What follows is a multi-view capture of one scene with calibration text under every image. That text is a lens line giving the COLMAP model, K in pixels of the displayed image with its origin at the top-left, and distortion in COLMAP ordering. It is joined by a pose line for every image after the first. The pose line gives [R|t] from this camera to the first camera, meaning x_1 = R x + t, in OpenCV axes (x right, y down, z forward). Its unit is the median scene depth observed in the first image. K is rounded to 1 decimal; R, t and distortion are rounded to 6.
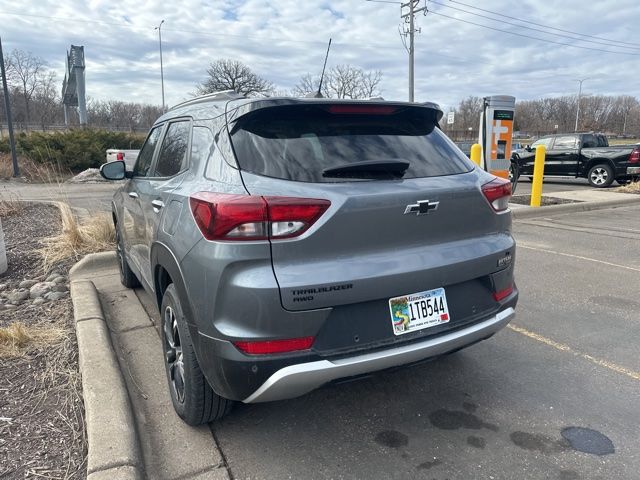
lens RADIAL K [[452.6, 0, 323.1], [0, 452.6, 233.8], [0, 0, 1]] dist [0.044036, -0.047438]
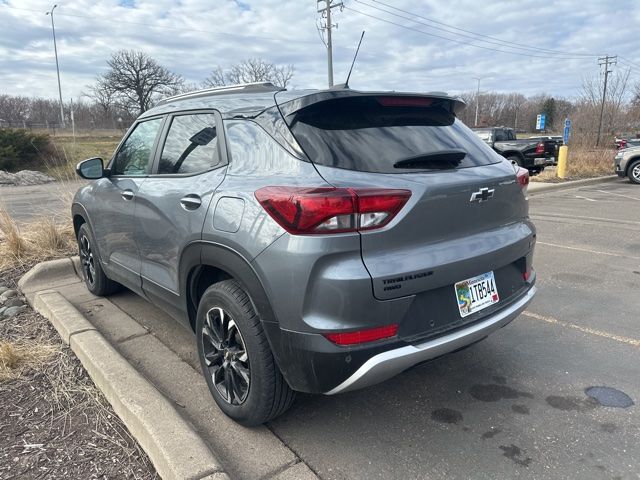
lens RADIAL K [[455.1, 0, 324.0], [0, 455.1, 242.7], [0, 0, 1]] dist [0.021627, -0.022816]
pose [[0.982655, -0.049810, 0.178631, -0.288285], [0.044994, 0.998509, 0.030918, 0.002761], [-0.179904, -0.022344, 0.983430, 0.017452]]
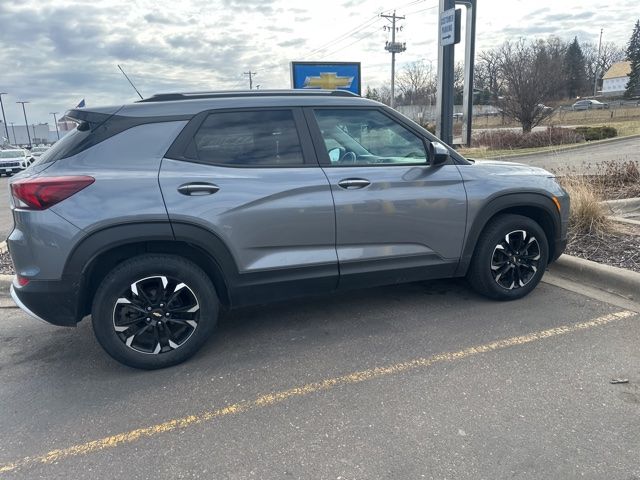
lens RADIAL K [[455.1, 0, 324.0], [0, 455.1, 242.7], [0, 0, 1]] dist [0.021627, -0.022816]
pose [[-0.150850, 0.232092, -0.960925, 1.441835], [-0.135819, 0.957965, 0.252699, -0.373094], [0.979182, 0.168631, -0.112987, 1.972268]]
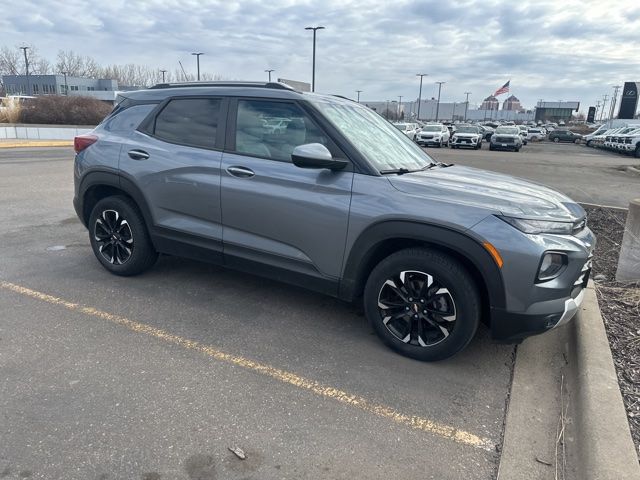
lens RADIAL K [[455.3, 0, 325.7], [0, 455.3, 243.6], [0, 0, 1]] dist [0.023778, -0.022661]
pose [[-0.837356, 0.111918, -0.535078, 0.636318], [-0.137850, 0.903956, 0.404798, -0.630736], [0.528991, 0.412721, -0.741505, 3.202171]]
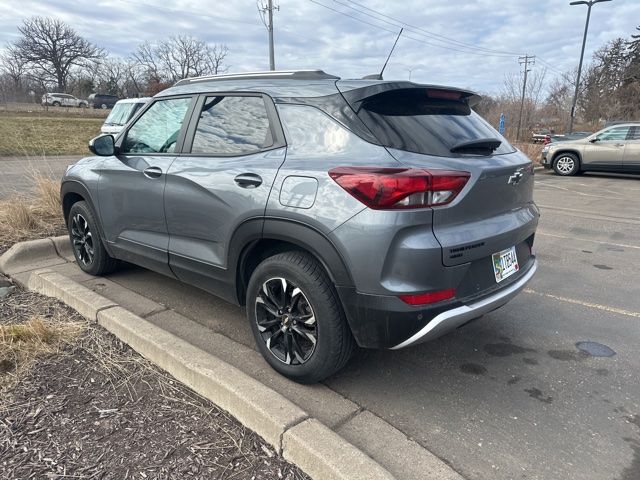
lens RADIAL K [[455.1, 0, 324.0], [0, 455.1, 242.7], [0, 0, 1]] dist [0.021627, -0.022816]
pose [[0.945906, -0.054485, 0.319834, -0.586056], [0.034777, 0.997146, 0.067015, 0.012509], [-0.322572, -0.052267, 0.945101, -0.017843]]
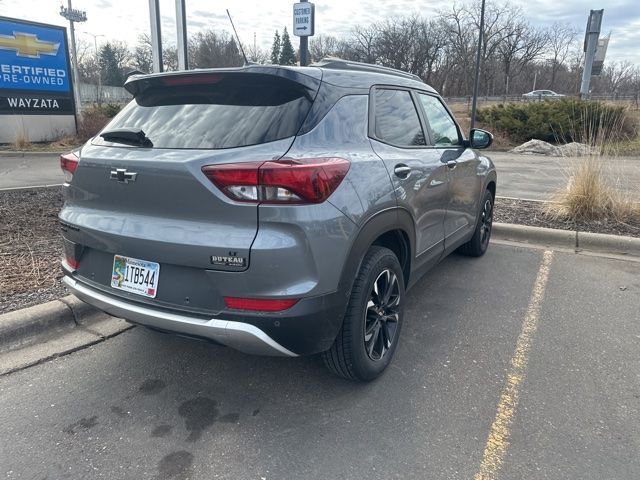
lens RADIAL K [[458.8, 0, 324.7], [0, 458.8, 236.5], [0, 0, 1]] dist [0.004773, -0.006592]
pose [[0.516041, 0.223303, -0.826945, 1.156947], [-0.168814, 0.972999, 0.157398, -0.142222], [0.839764, 0.058376, 0.539804, 0.706694]]
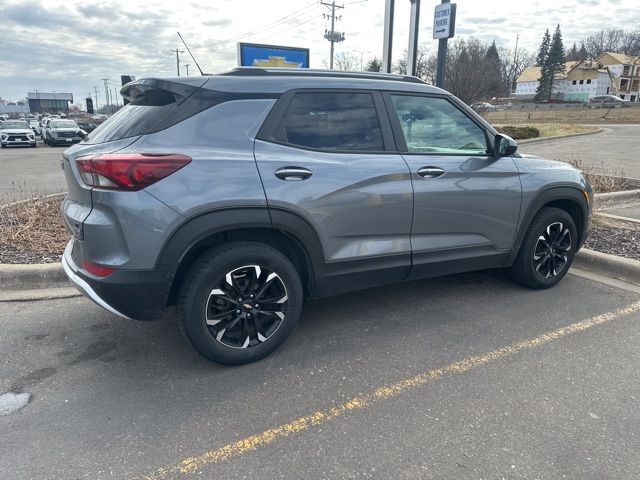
lens RADIAL K [[455.9, 0, 322.2], [0, 455.9, 246.3], [0, 0, 1]] dist [0.006314, -0.006192]
pose [[0.002998, 0.262453, -0.964940, 1.437043], [-0.187095, 0.948052, 0.257278, -0.289253], [0.982337, 0.179764, 0.051946, 1.522108]]
